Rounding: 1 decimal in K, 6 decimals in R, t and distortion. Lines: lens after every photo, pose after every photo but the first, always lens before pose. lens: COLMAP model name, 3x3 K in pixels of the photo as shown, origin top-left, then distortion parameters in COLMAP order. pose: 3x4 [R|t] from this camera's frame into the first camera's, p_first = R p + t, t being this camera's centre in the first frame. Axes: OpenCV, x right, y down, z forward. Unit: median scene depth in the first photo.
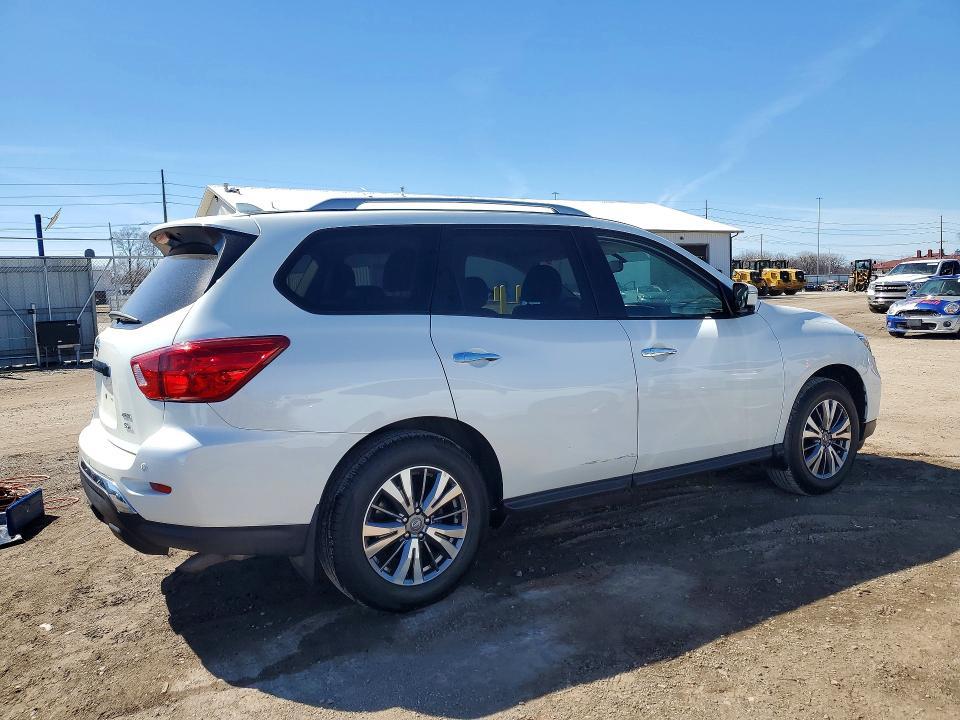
lens RADIAL K [[733.3, 0, 474.2], [0, 733.3, 361.8], [0, 0, 1]] dist [-0.030638, 0.048941]
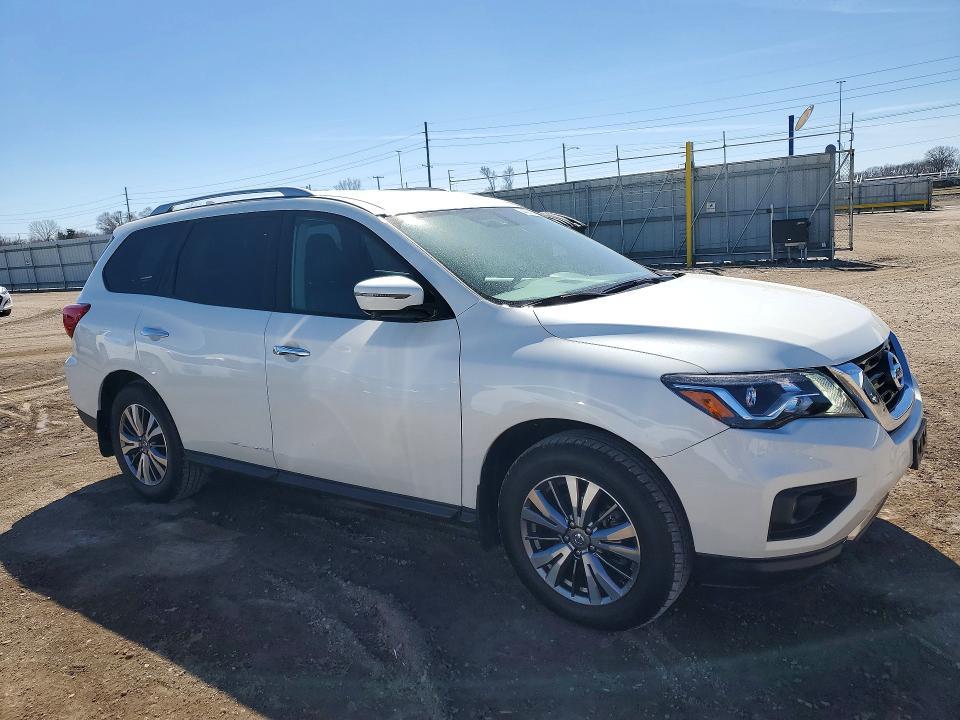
lens RADIAL K [[733.3, 0, 474.2], [0, 733.3, 361.8], [0, 0, 1]] dist [-0.030638, 0.048941]
pose [[0.409034, 0.178113, -0.894968, 1.136453], [-0.030477, 0.982885, 0.181680, -0.169510], [0.912010, -0.047037, 0.407462, 0.814793]]
